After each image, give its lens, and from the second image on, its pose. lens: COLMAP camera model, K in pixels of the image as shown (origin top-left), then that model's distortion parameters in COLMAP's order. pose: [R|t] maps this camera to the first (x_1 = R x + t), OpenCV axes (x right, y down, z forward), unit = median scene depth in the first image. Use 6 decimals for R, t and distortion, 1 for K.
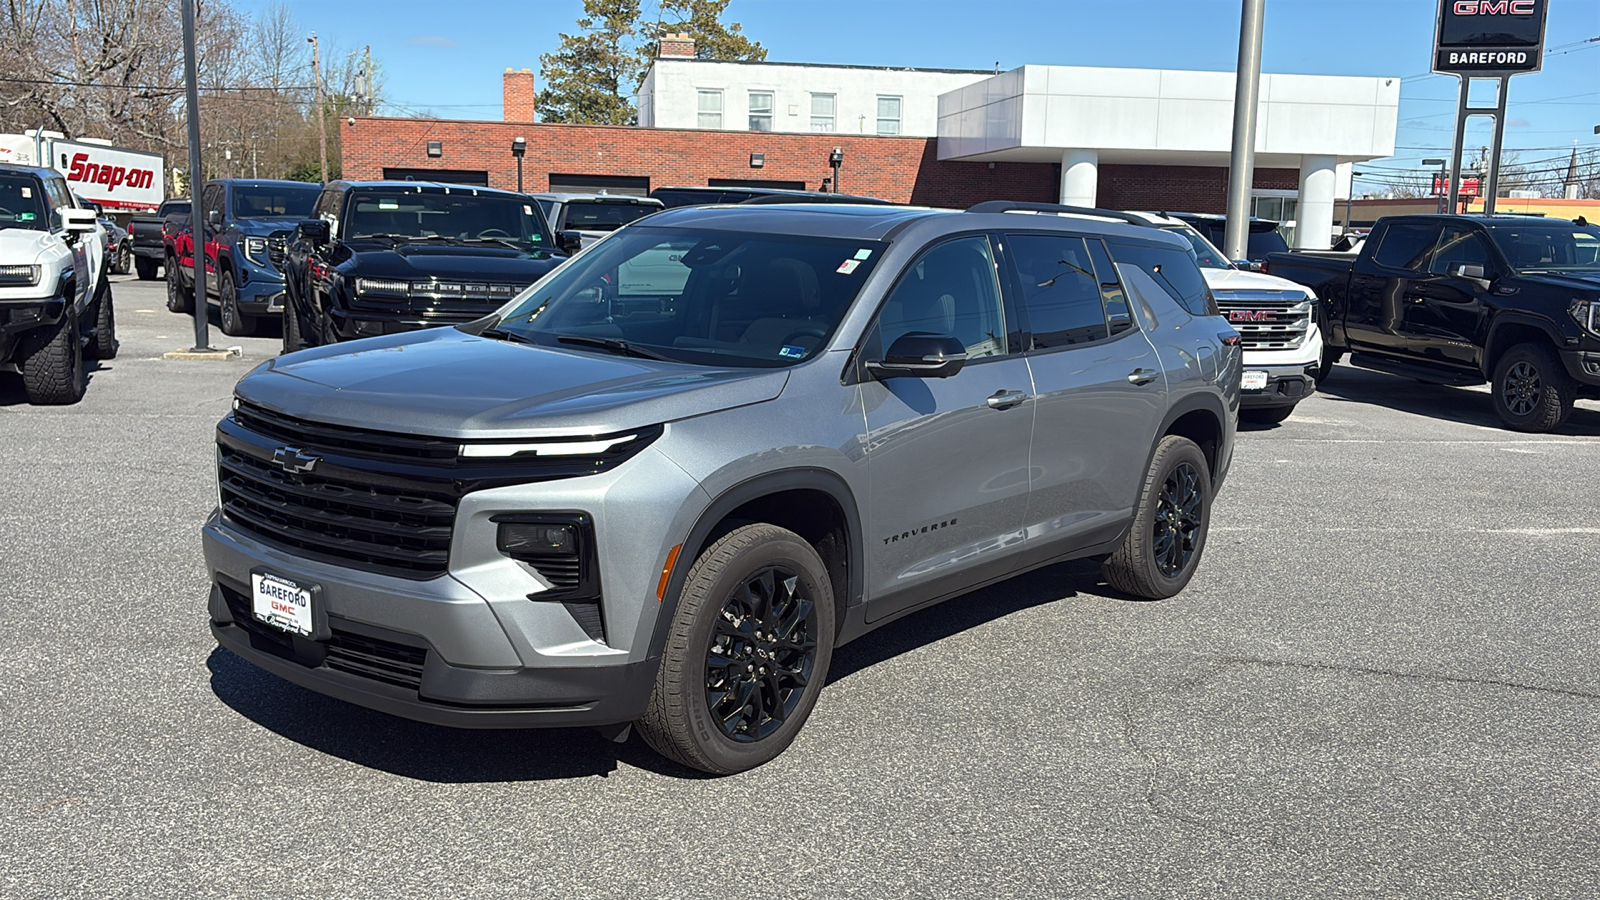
lens RADIAL K [[1425.5, 0, 799.4], [0, 1425.5, 447.5], [0, 0, 1]] dist [0.044073, -0.049237]
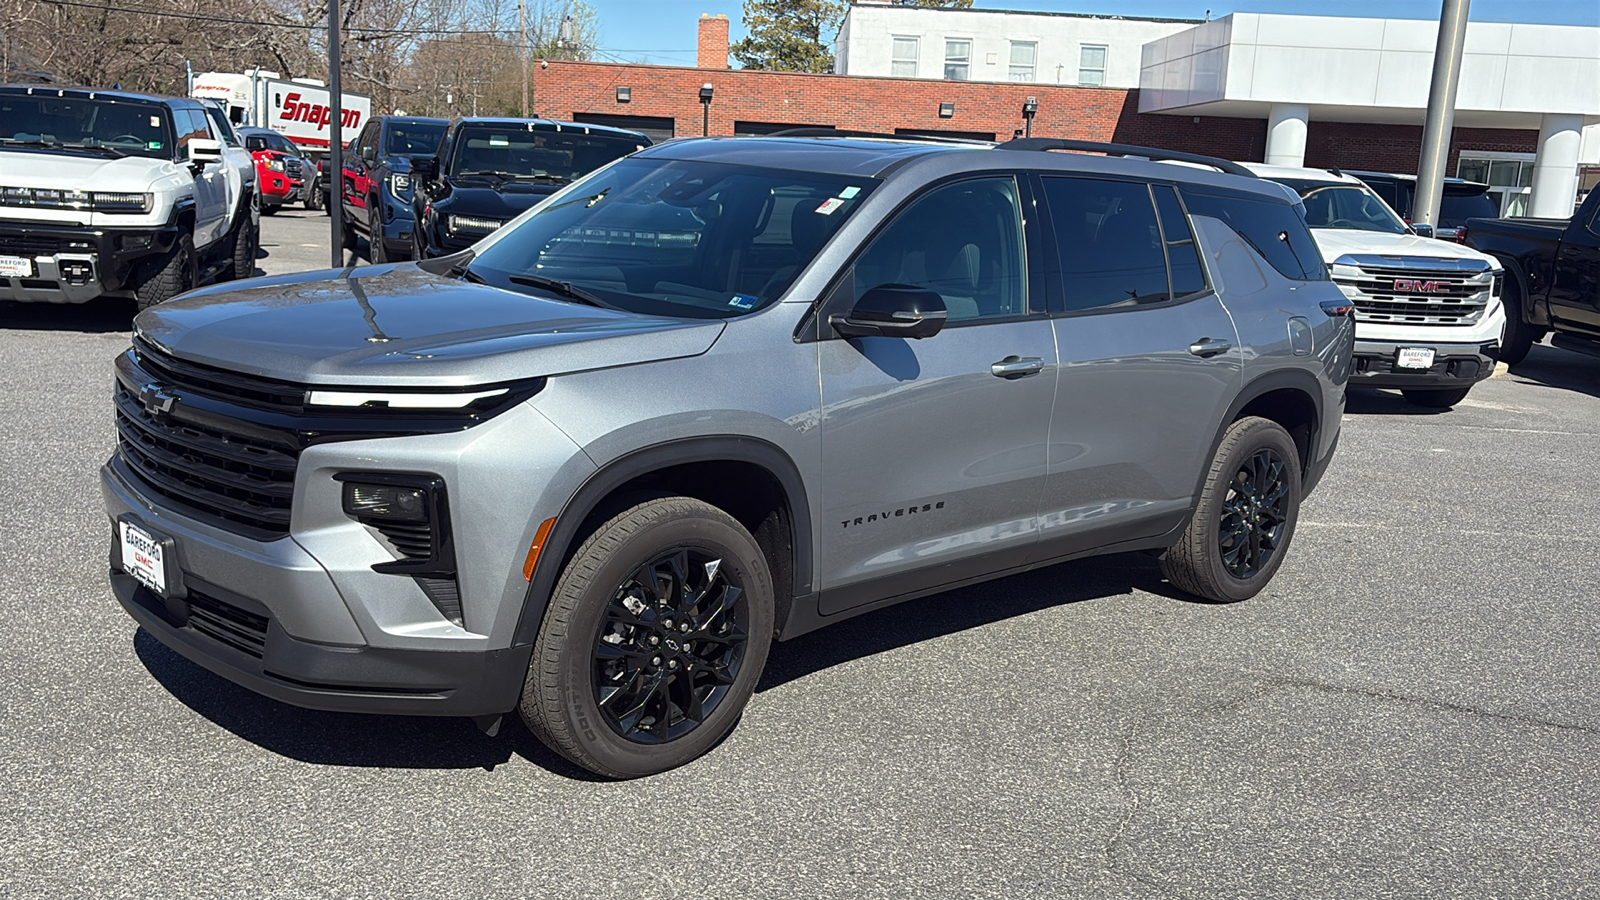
lens RADIAL K [[1425.5, 0, 802.0], [0, 1425.5, 462.1], [0, 0, 1]] dist [0.044073, -0.049237]
pose [[0.989035, 0.051922, -0.138252, 0.126260], [-0.046263, 0.997967, 0.043843, -0.007288], [0.140248, -0.036966, 0.989426, 0.111488]]
